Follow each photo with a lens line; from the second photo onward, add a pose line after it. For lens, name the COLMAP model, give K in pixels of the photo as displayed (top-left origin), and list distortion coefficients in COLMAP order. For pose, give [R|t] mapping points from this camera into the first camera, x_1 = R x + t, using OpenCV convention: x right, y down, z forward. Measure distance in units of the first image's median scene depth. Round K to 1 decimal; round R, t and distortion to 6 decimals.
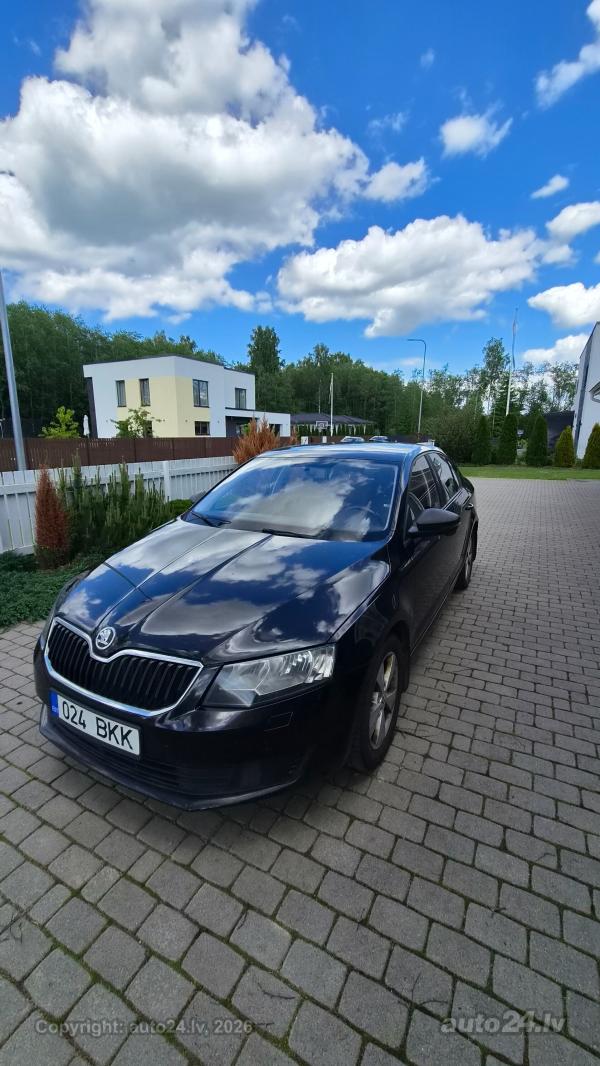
lens RADIAL K [[430.4, 0, 296.5], [0, 430.4, 541.8], [0, 0, 1]] dist [0.000057, -0.000007]
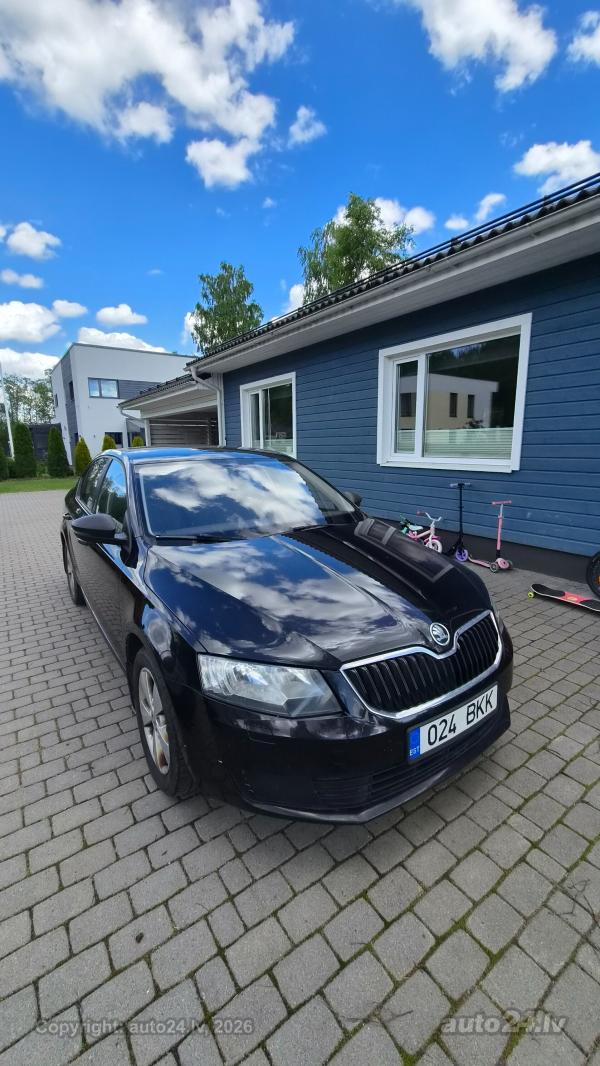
lens RADIAL K [[430.4, 0, 296.2], [0, 430.4, 523.4], [0, 0, 1]] dist [0.000057, -0.000007]
pose [[0.457867, -0.165623, 0.873457, -1.548867], [0.225187, 0.972059, 0.066277, -0.184101], [-0.860028, 0.166345, 0.482370, 0.822671]]
